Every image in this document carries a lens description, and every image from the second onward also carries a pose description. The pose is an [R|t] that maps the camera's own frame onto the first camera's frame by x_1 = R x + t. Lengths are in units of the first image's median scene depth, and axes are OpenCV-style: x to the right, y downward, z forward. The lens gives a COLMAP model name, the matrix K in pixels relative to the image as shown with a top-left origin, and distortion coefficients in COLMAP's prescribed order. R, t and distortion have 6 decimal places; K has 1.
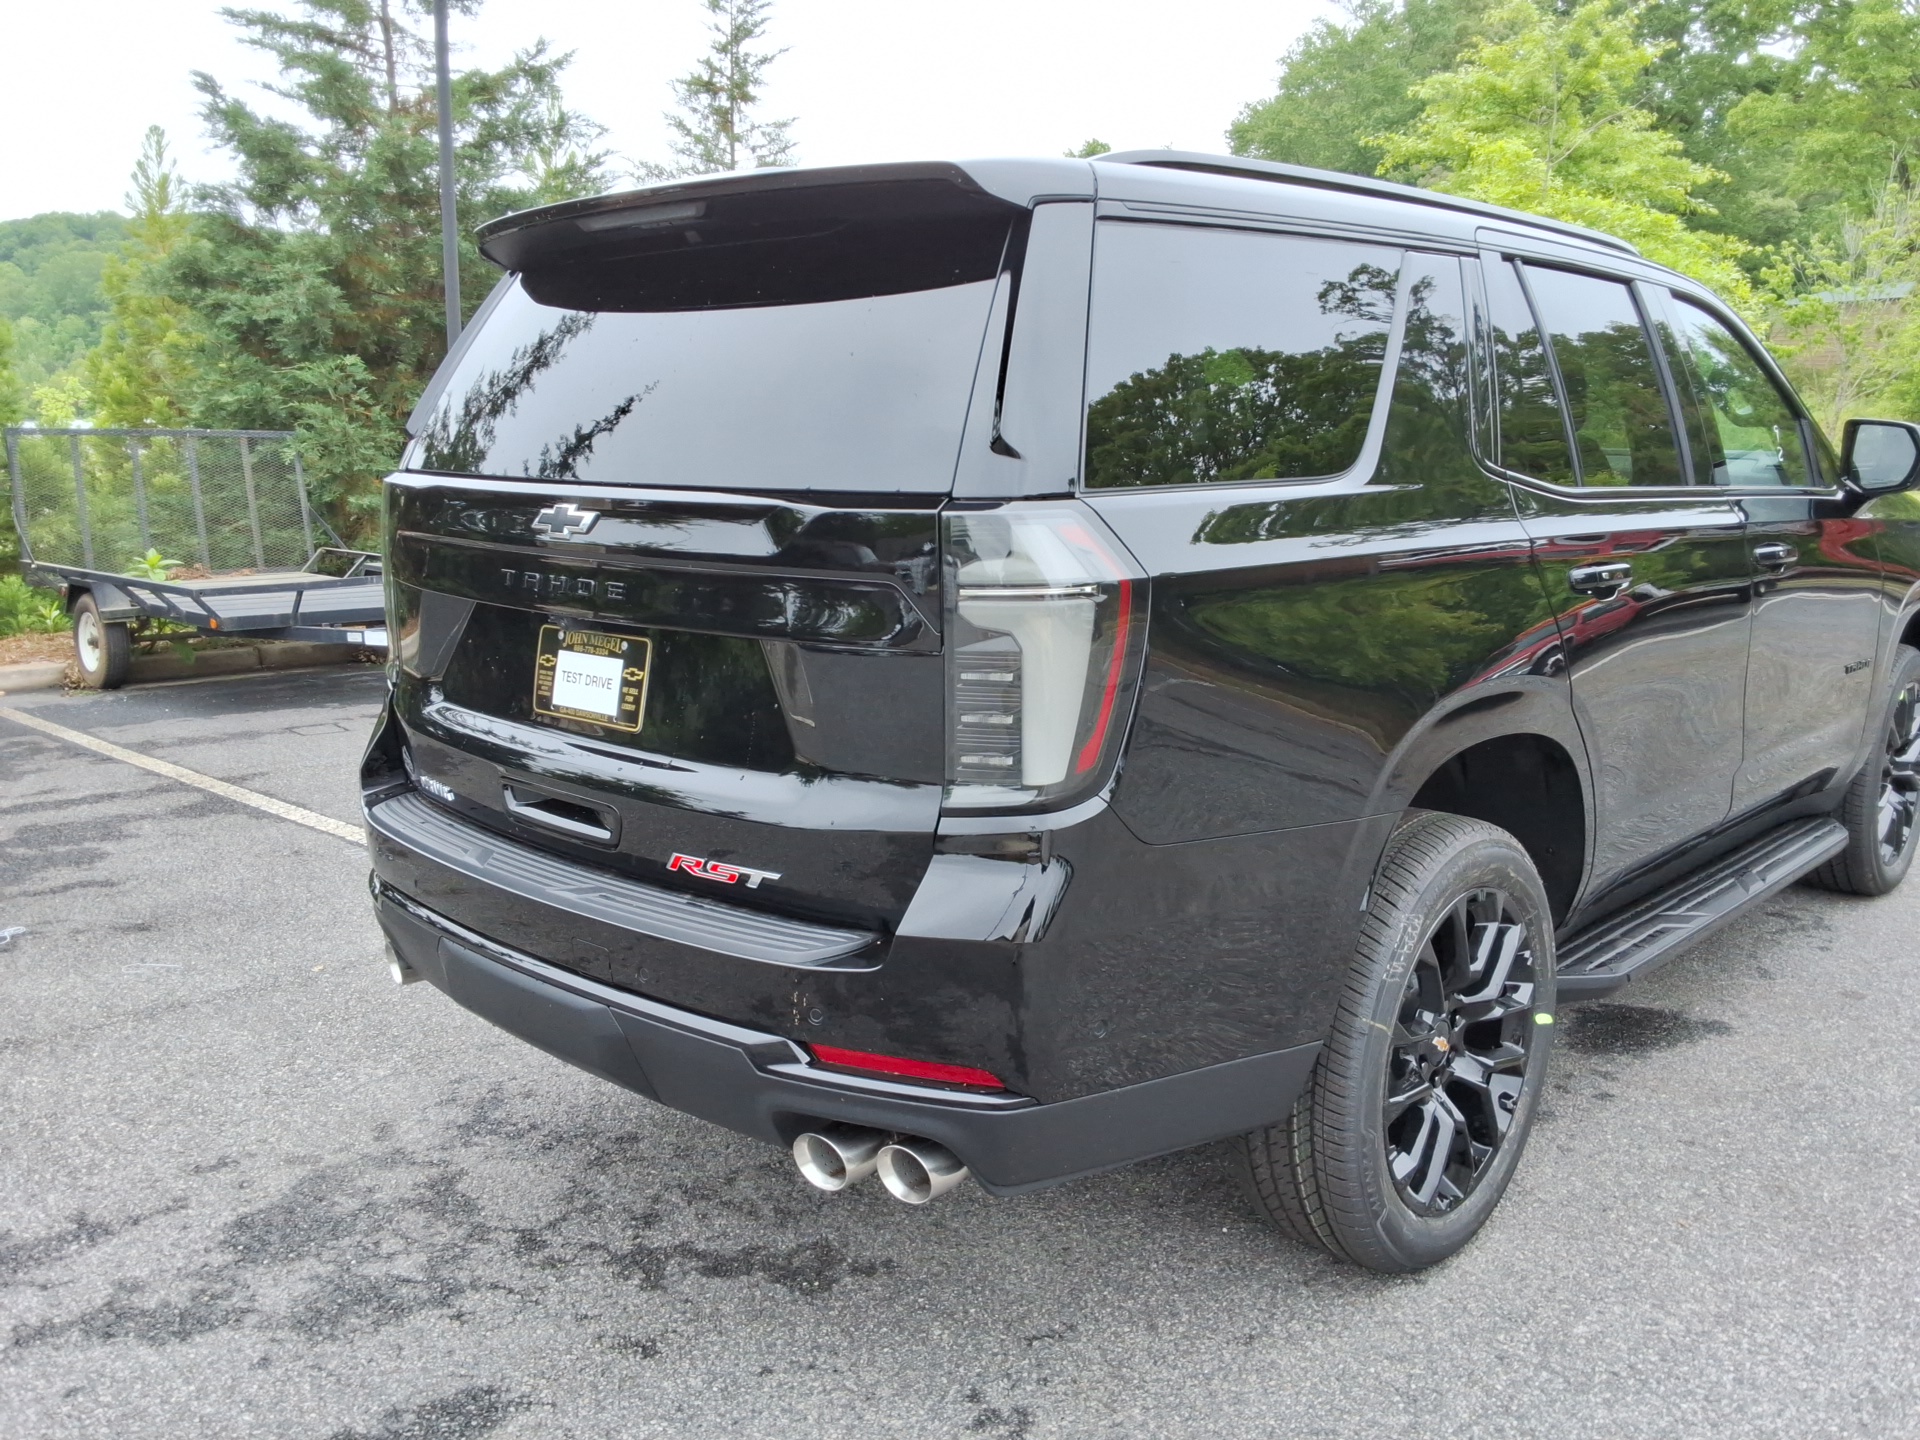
lens RADIAL K [[1520.1, 0, 972.9], [0, 1520.1, 710.4], [0, 0, 1]] dist [0.116444, -0.184908]
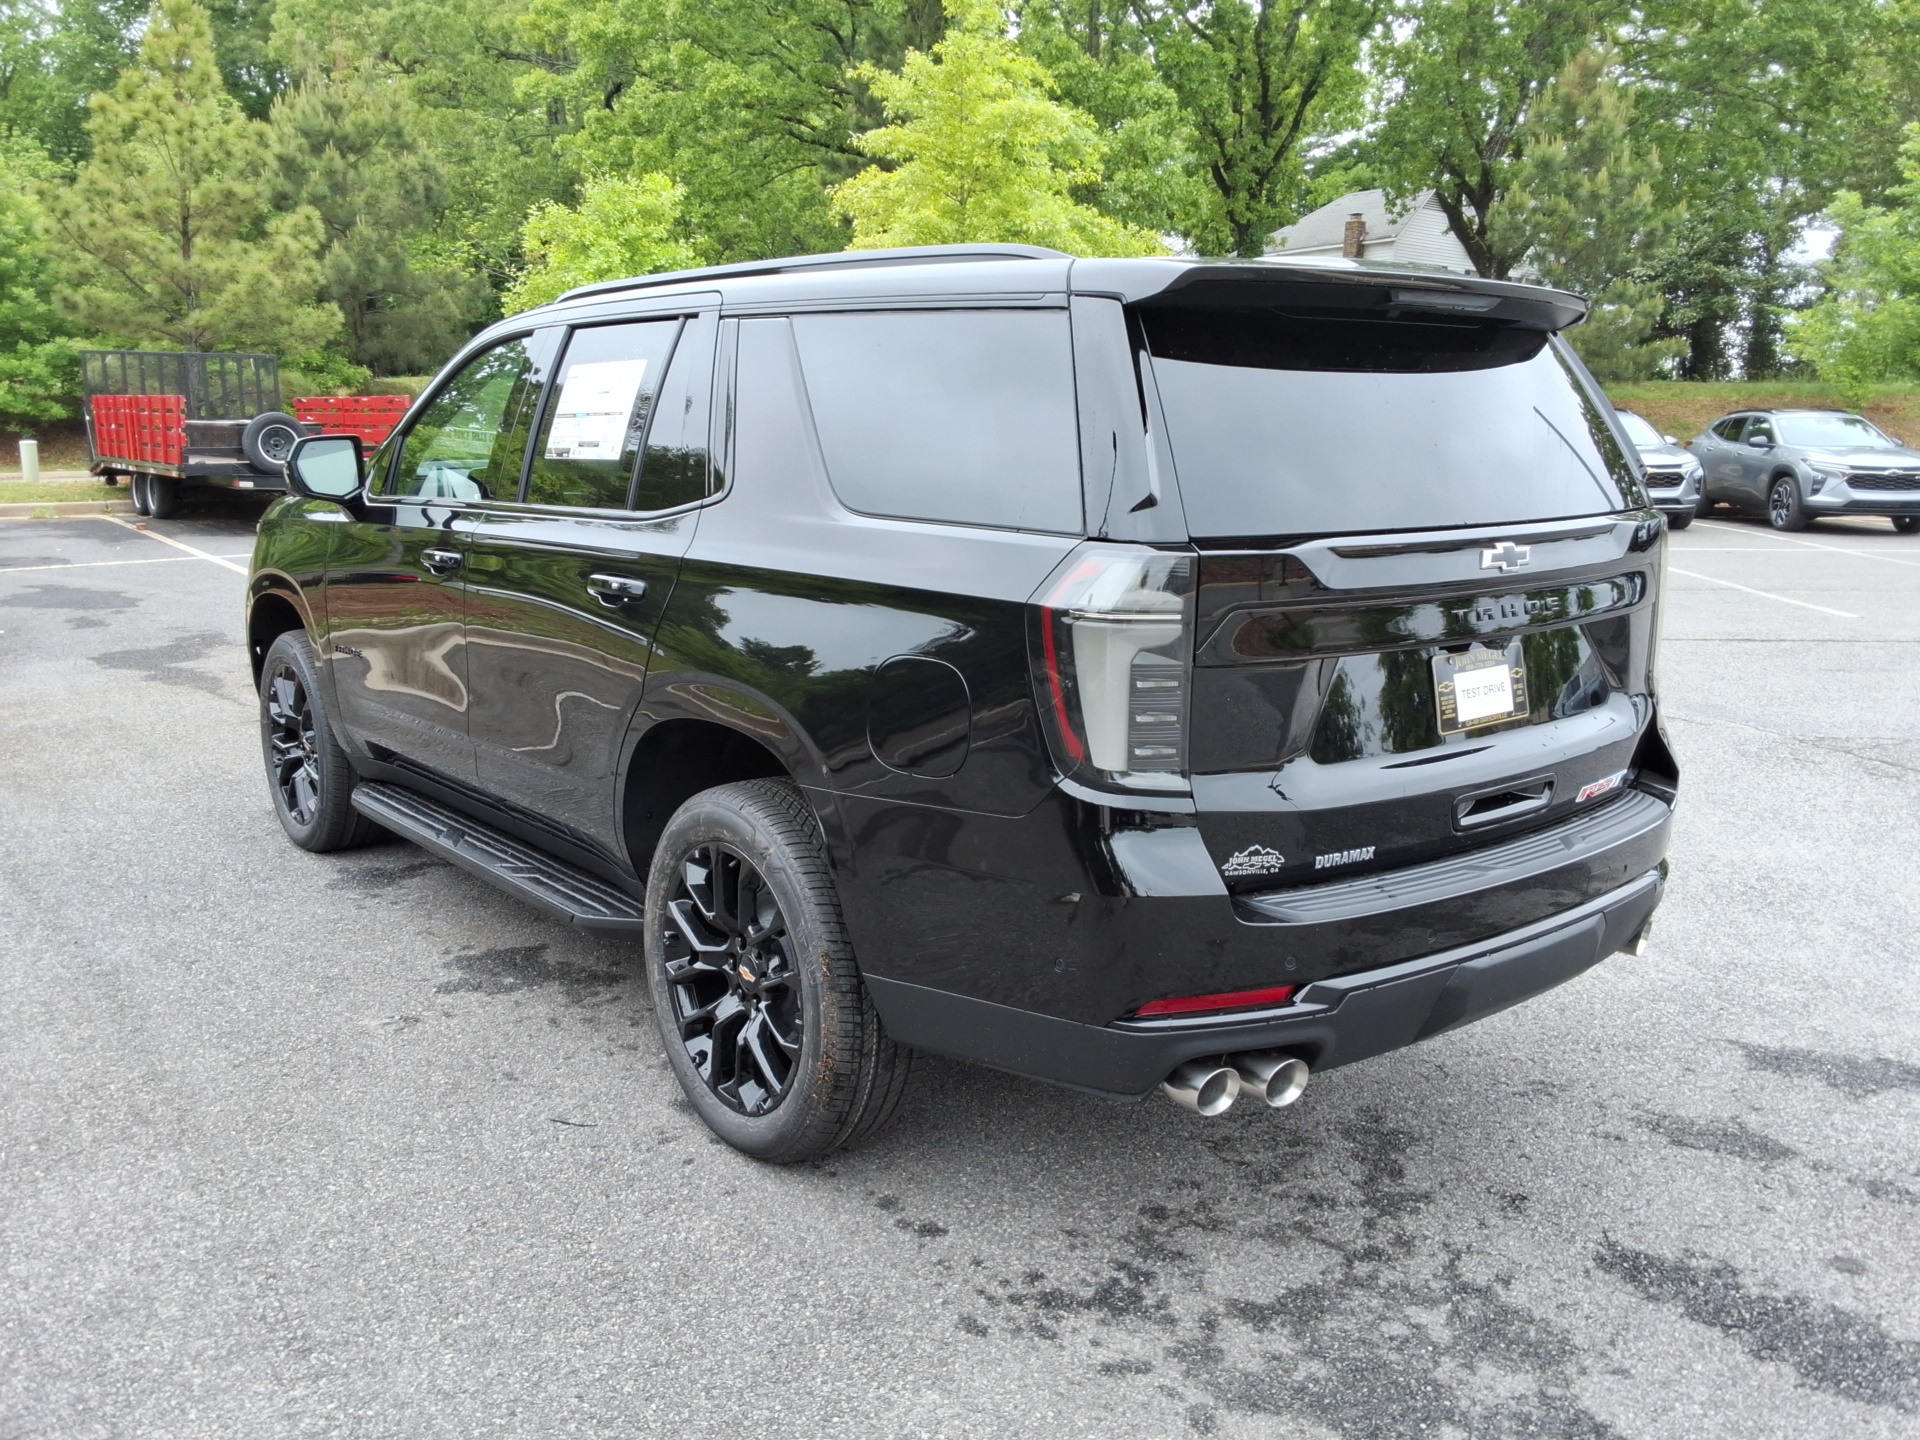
lens RADIAL K [[1525.2, 0, 964.6], [0, 1525.2, 703.6], [0, 0, 1]] dist [0.112572, -0.176761]
pose [[0.142229, -0.183091, 0.972753, -1.182318], [0.170074, 0.972649, 0.158204, -0.214661], [-0.975113, 0.142939, 0.169478, 0.957954]]
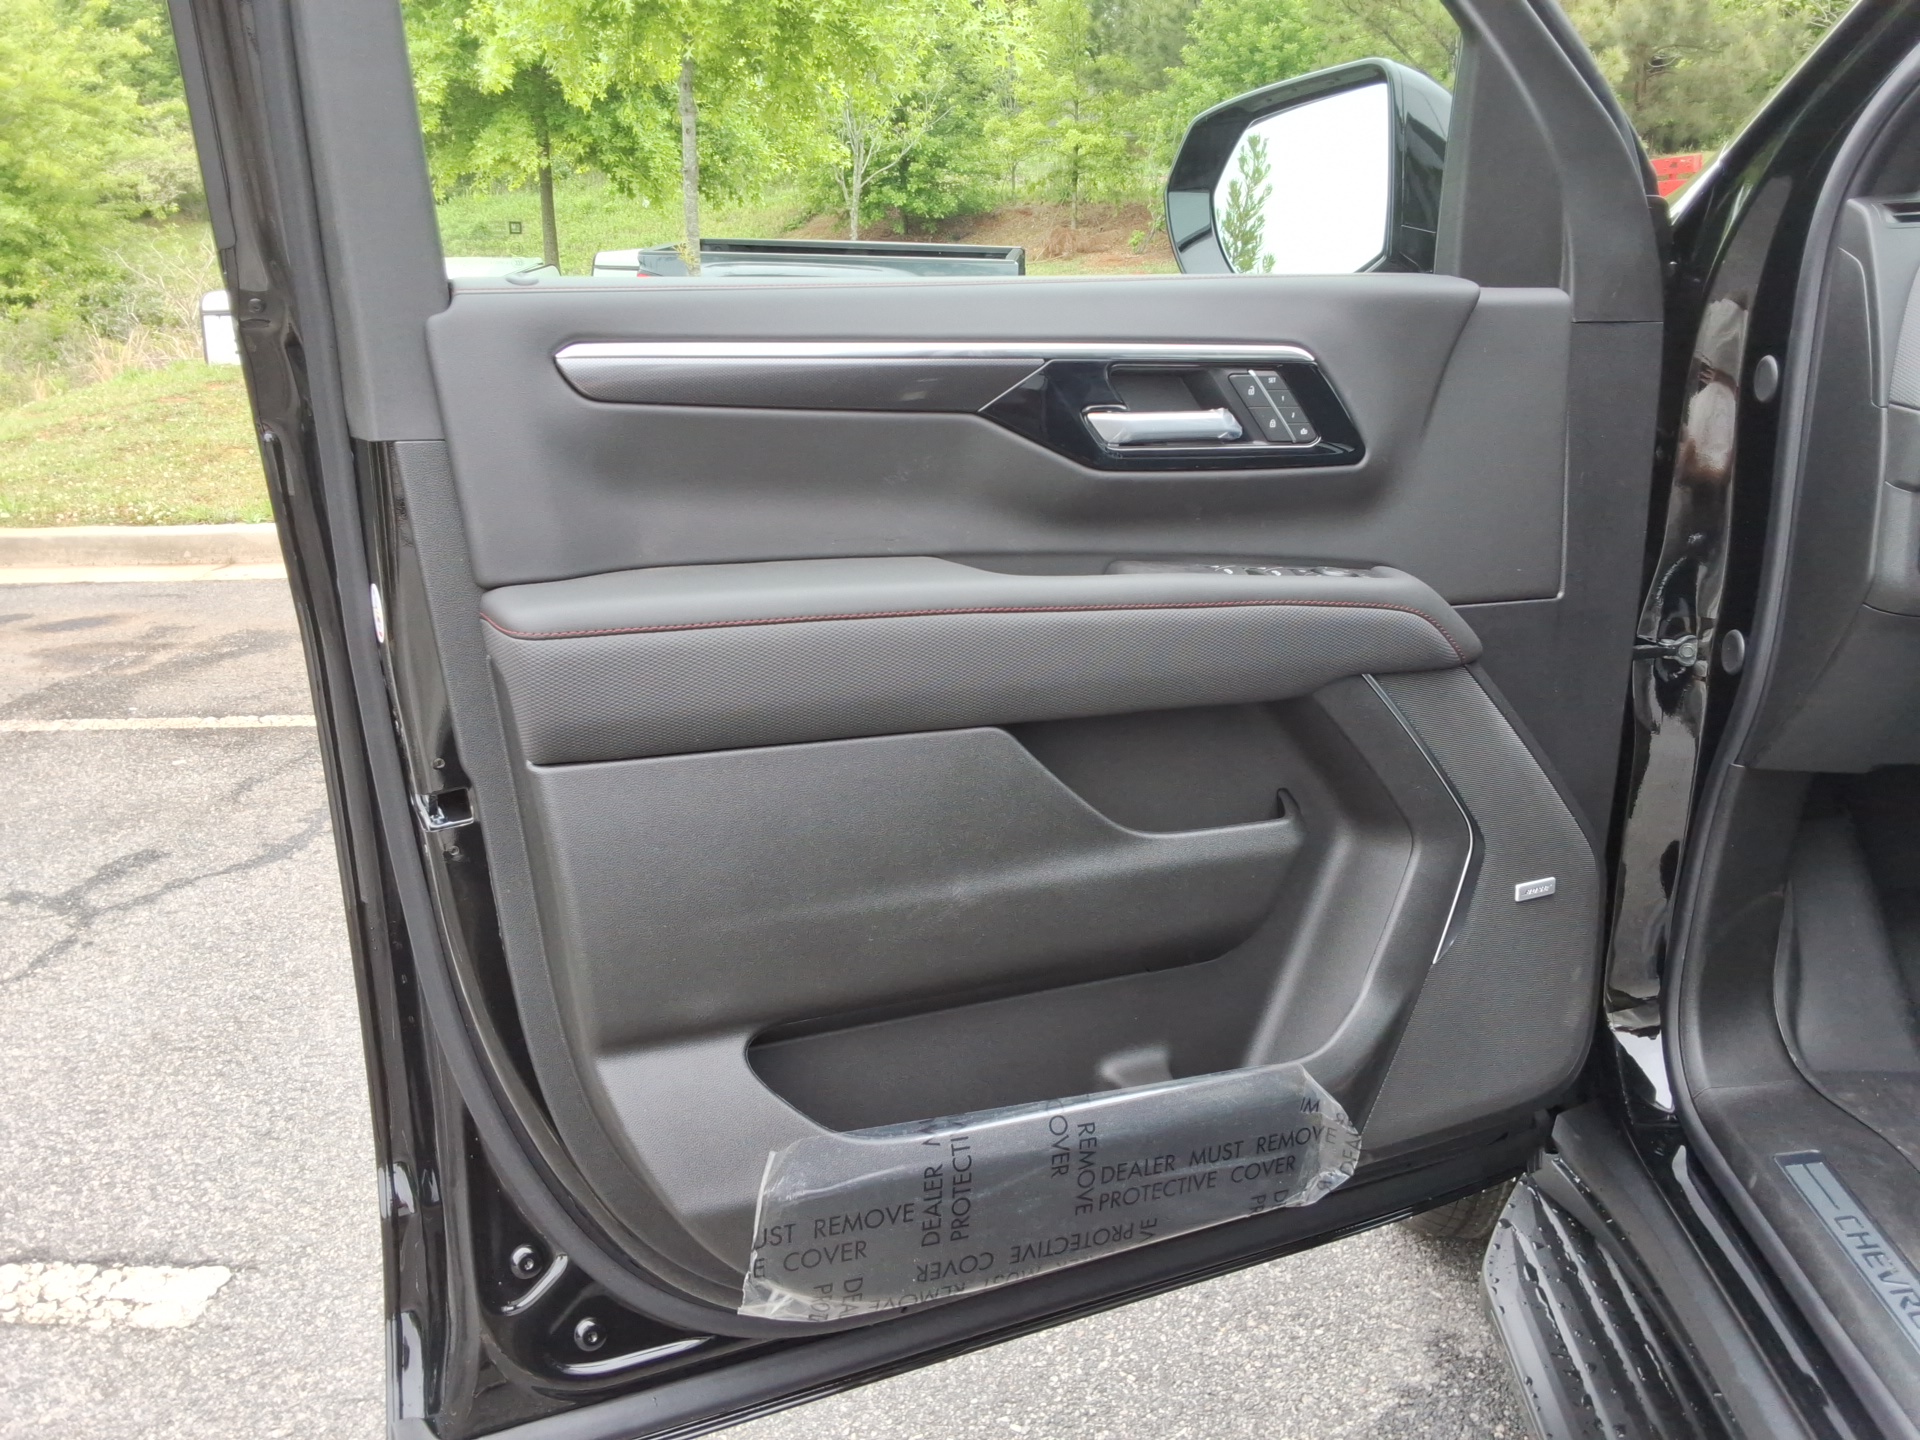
lens RADIAL K [[1528.8, 0, 983.1], [0, 1528.8, 718.9], [0, 0, 1]] dist [0.094541, -0.132953]
pose [[0.770406, -0.214059, 0.600544, -0.071107], [0.136439, 0.975484, 0.172674, -0.261554], [-0.622783, -0.051091, 0.780724, 1.604549]]
